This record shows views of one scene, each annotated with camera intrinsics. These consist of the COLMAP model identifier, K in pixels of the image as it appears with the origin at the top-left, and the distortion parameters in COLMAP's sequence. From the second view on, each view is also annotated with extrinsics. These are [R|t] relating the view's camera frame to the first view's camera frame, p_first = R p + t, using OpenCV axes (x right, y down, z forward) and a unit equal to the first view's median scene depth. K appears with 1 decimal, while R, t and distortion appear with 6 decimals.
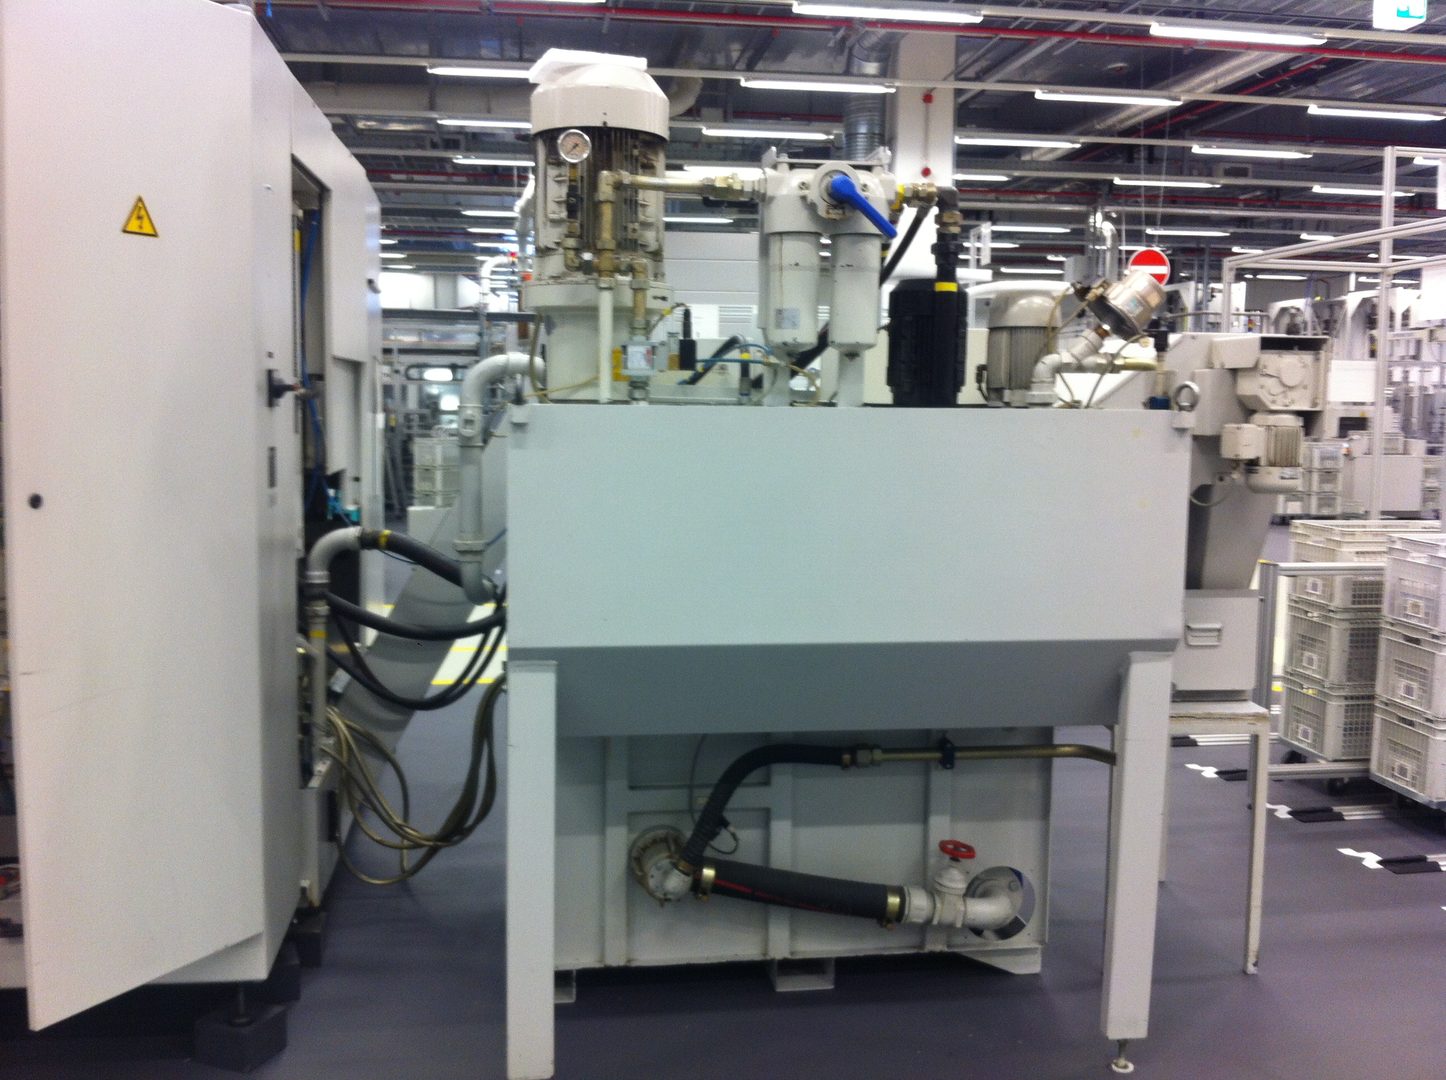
lens RADIAL K [[1404.0, 0, 723.0], [0, 1404.0, 540.0], [0, 0, 1]] dist [0.053374, -0.224708]
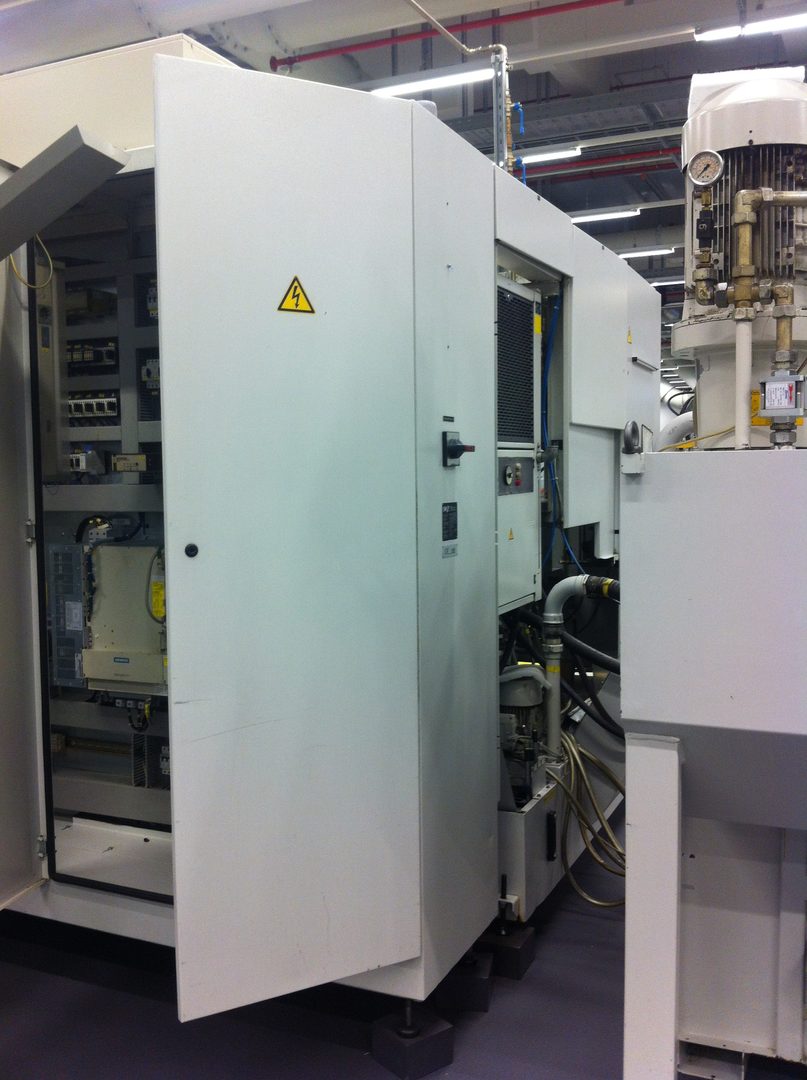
lens RADIAL K [[1048.7, 0, 403.5], [0, 1048.7, 540.0], [0, 0, 1]] dist [0.053374, -0.224708]
pose [[0.843536, 0.008810, -0.537000, 0.089836], [-0.026340, 0.999341, -0.024980, -0.017475], [0.536426, 0.035216, 0.843212, 0.317324]]
